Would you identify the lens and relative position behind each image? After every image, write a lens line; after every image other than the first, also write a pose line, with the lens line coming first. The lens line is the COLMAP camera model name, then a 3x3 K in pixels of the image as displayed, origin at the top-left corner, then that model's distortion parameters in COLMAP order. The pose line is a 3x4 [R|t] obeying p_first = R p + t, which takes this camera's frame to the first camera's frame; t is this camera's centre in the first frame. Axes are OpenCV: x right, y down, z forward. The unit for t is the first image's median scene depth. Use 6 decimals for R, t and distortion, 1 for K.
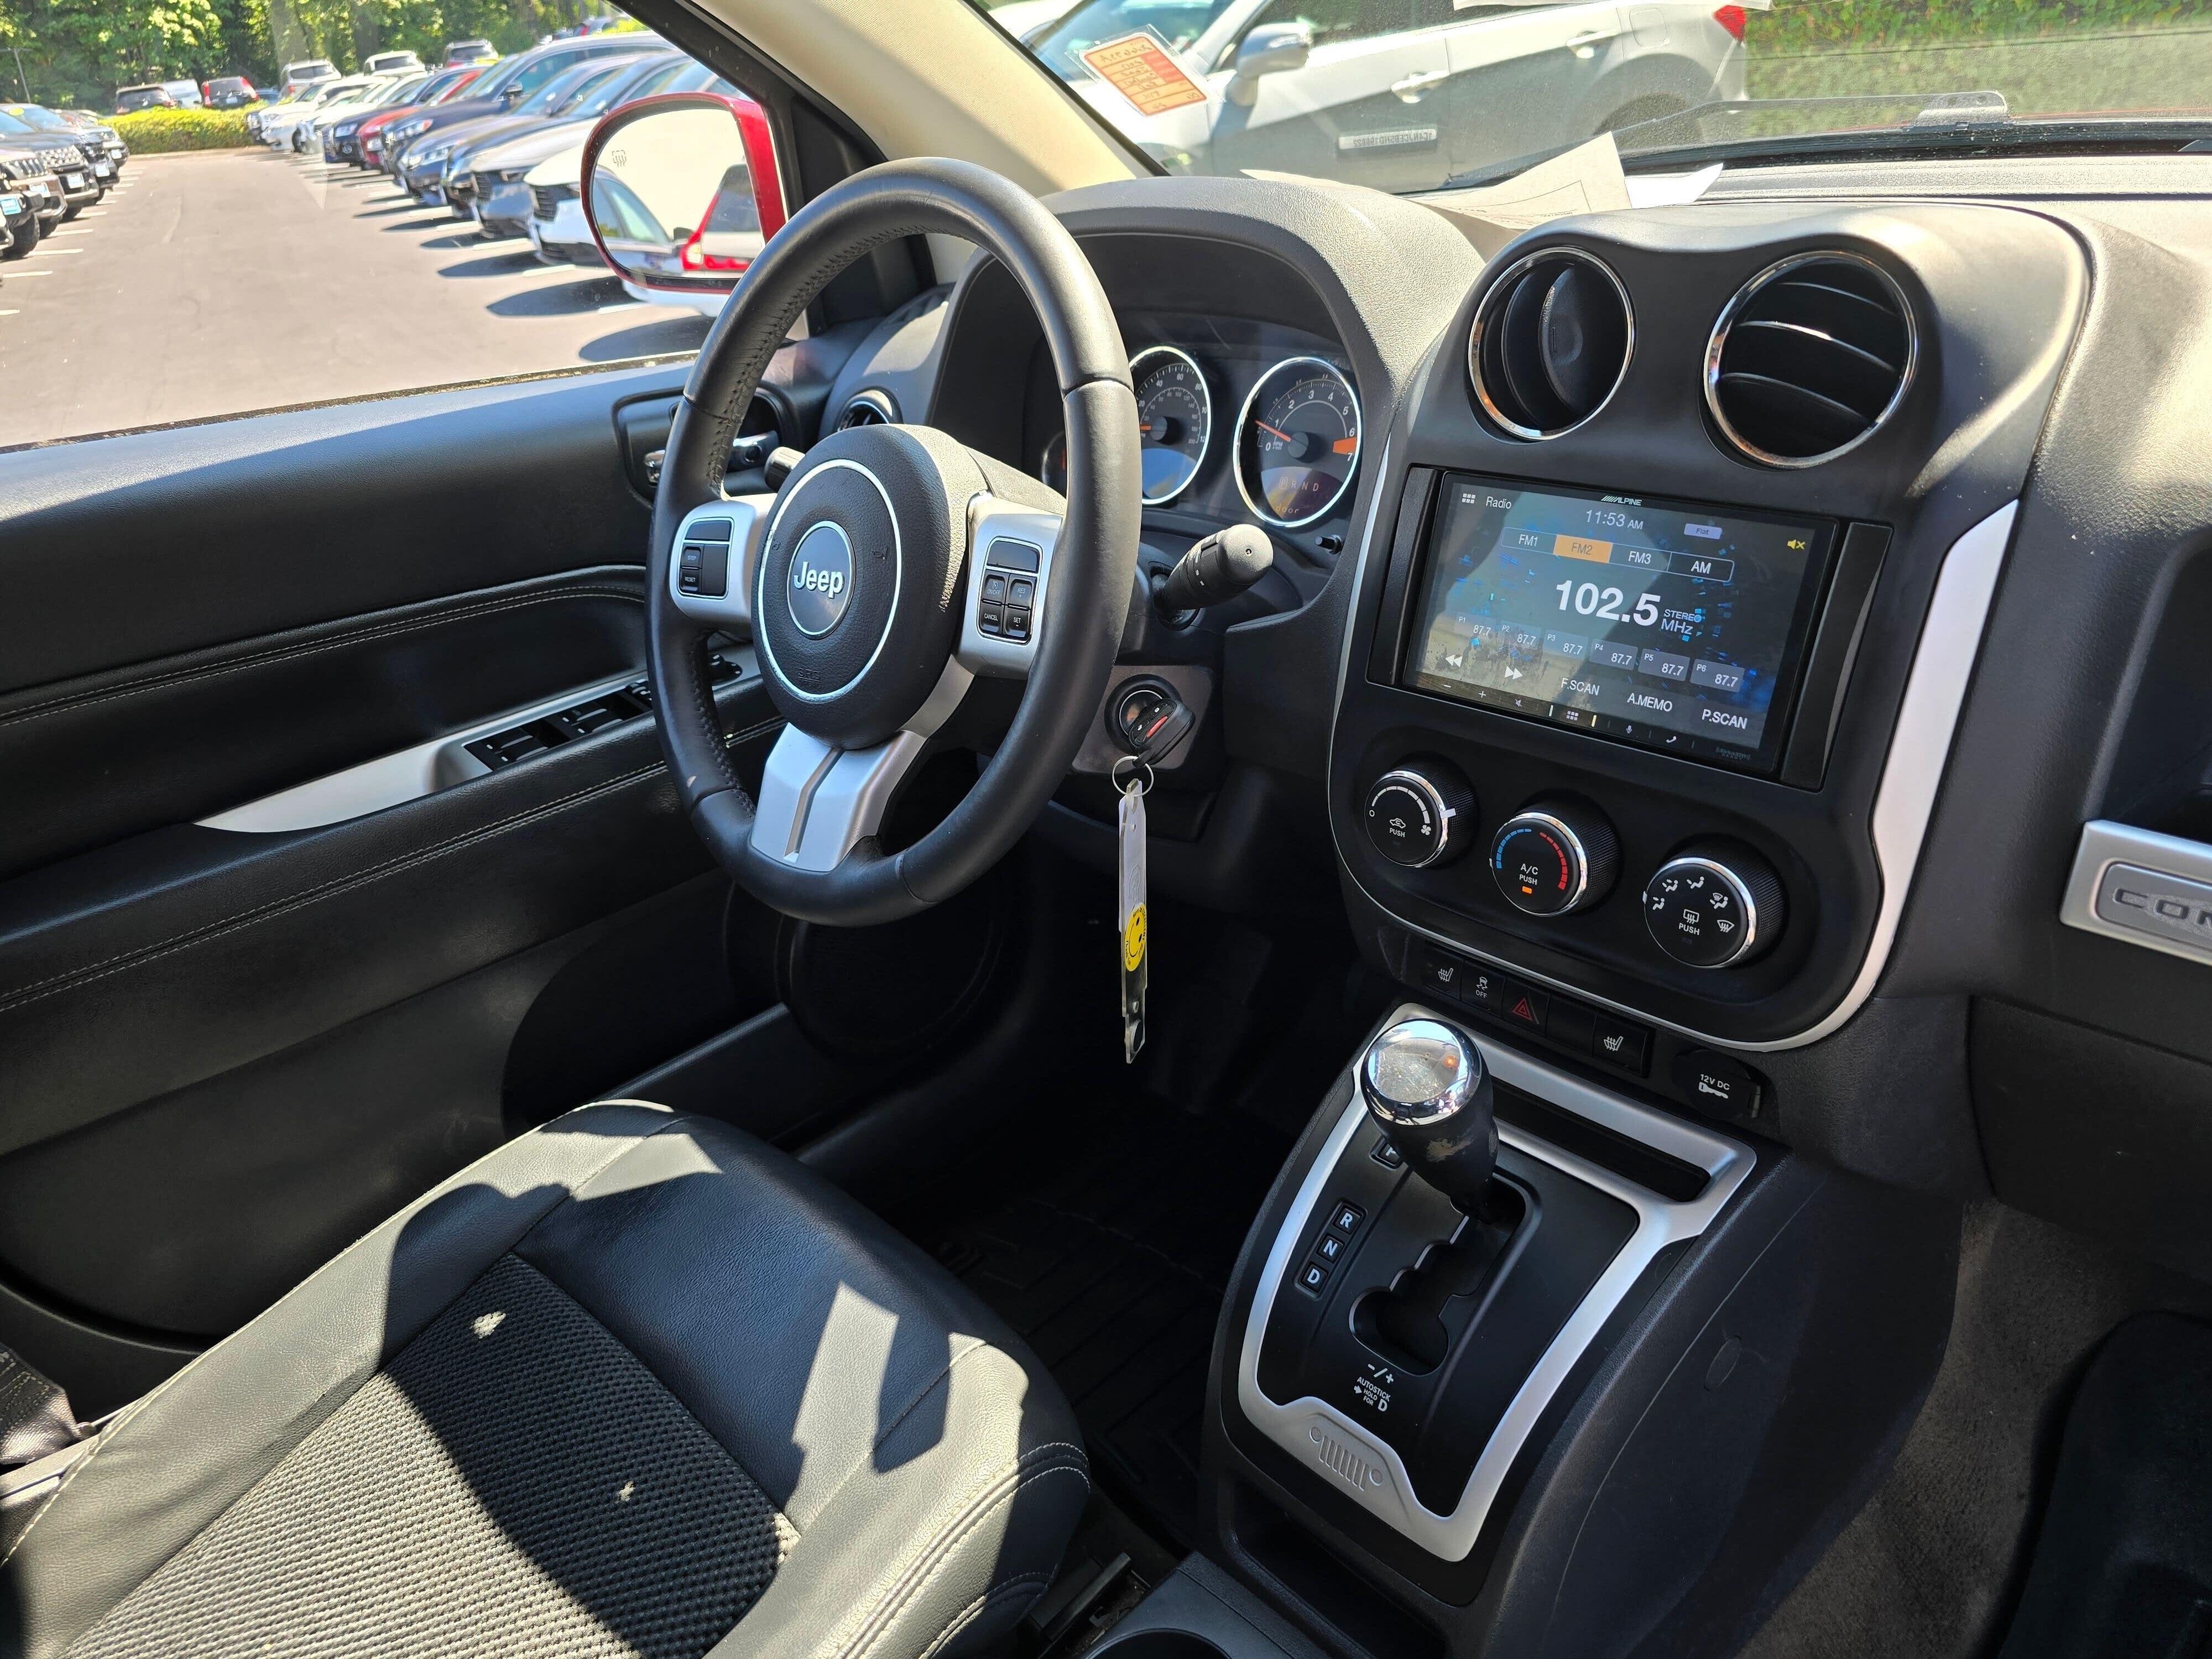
lens RADIAL K [[1560.0, 0, 1106.0], [0, 1560.0, 829.5], [0, 0, 1]] dist [-0.000523, -0.005246]
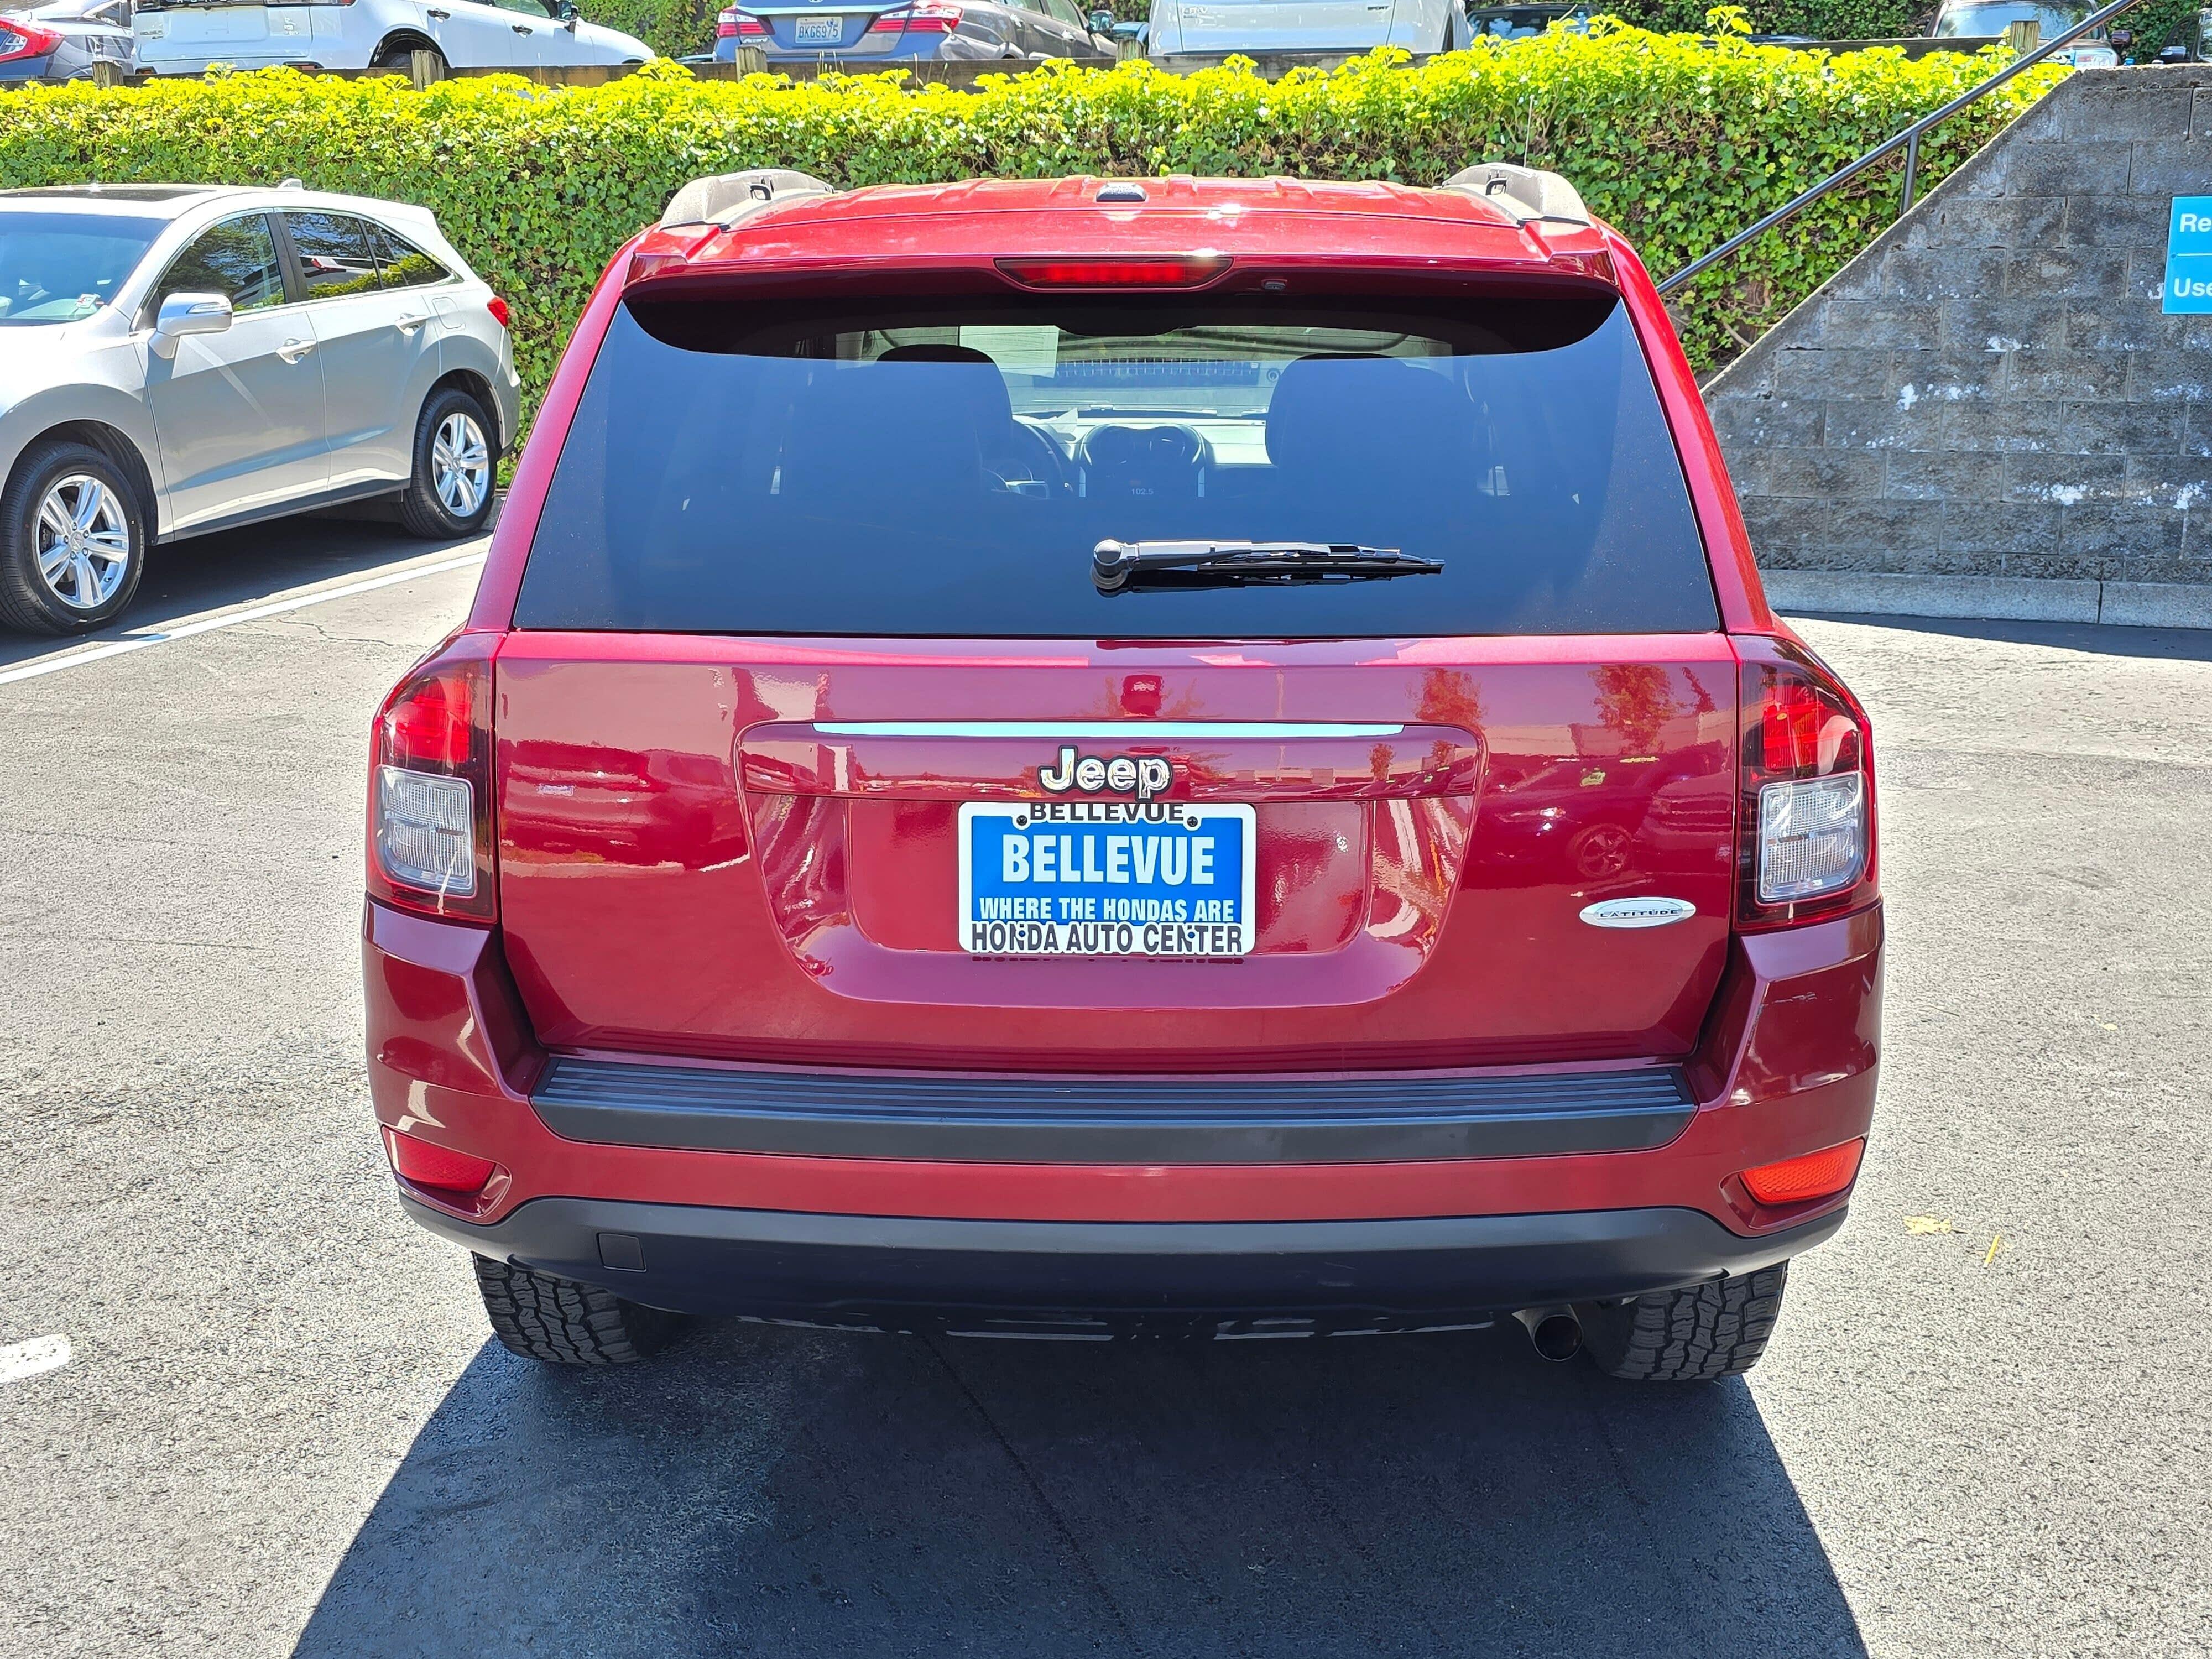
lens RADIAL K [[2180.4, 0, 1106.0], [0, 2180.4, 829.5], [0, 0, 1]] dist [0.063471, -0.083805]
pose [[0.719121, -0.097356, 0.688031, -3.505683], [0.251807, 0.959350, -0.127438, 1.354119], [-0.647655, 0.264894, 0.714404, -2.822369]]
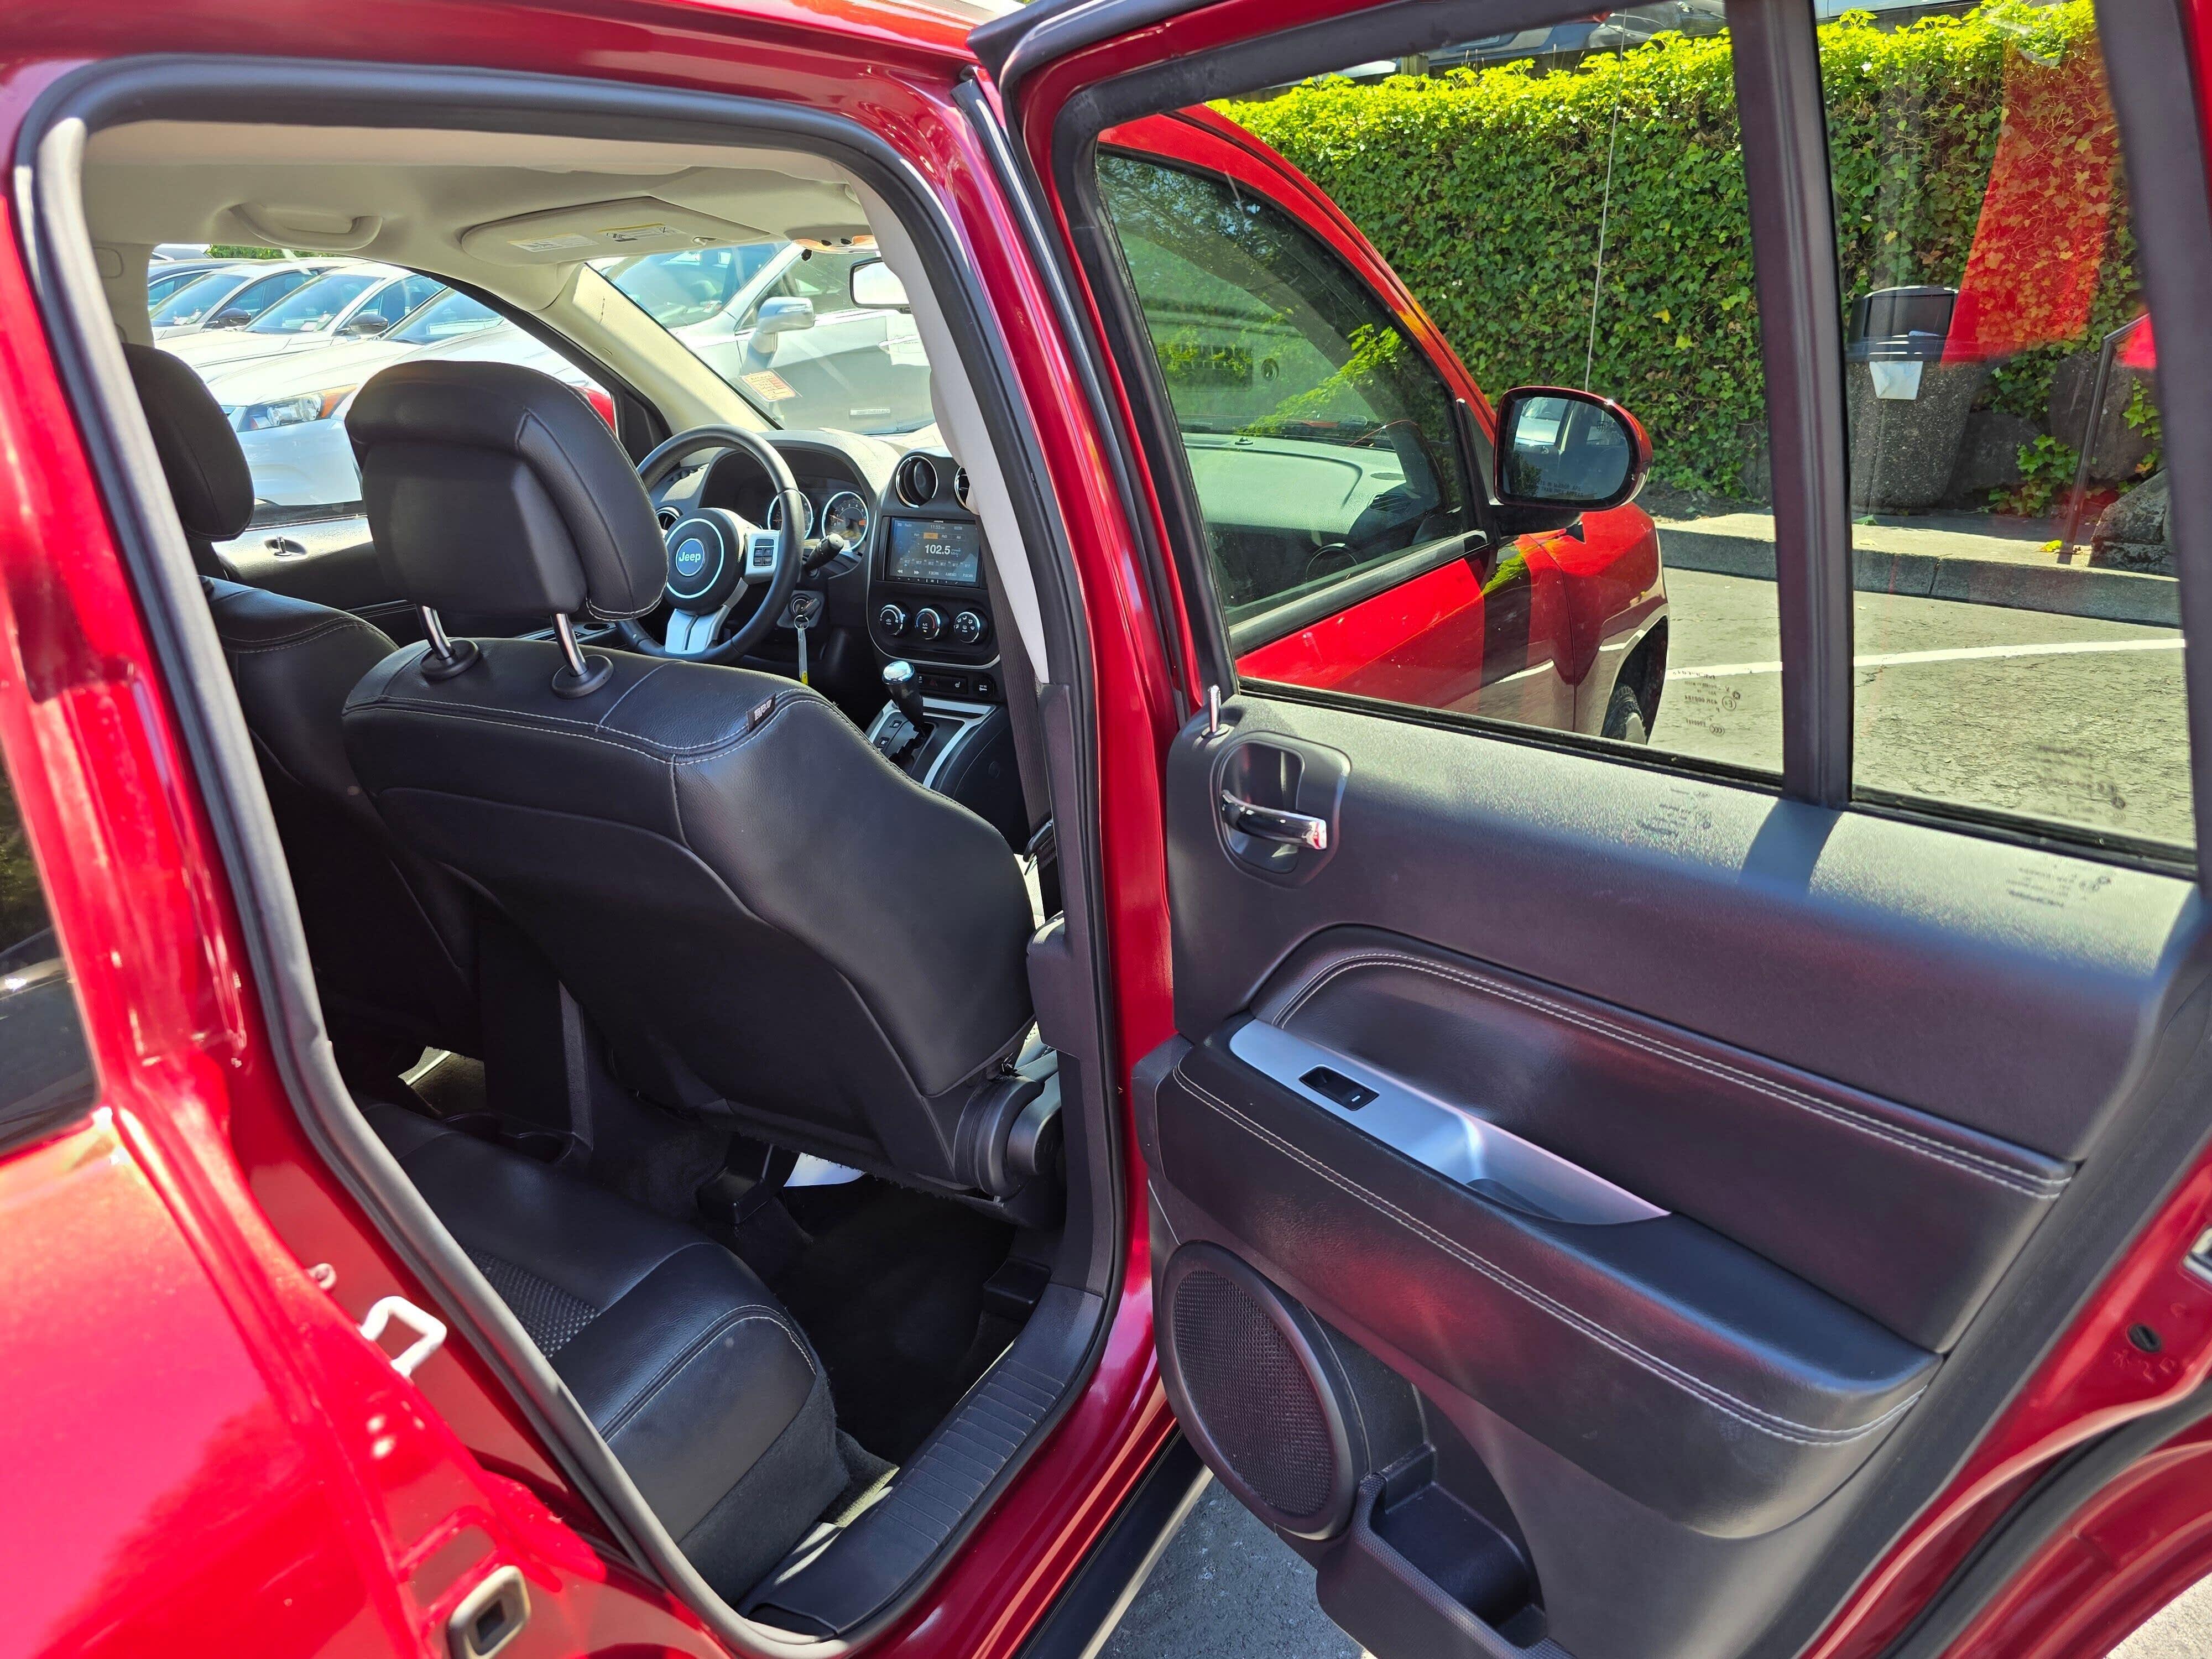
lens RADIAL K [[1495.2, 0, 1098.6], [0, 1495.2, 898.3], [0, 0, 1]] dist [-0.000638, -0.005008]
pose [[0.954828, -0.071457, 0.288441, -0.279654], [0.092777, 0.993822, -0.060915, 0.666456], [-0.282306, 0.084924, 0.955558, -1.728391]]
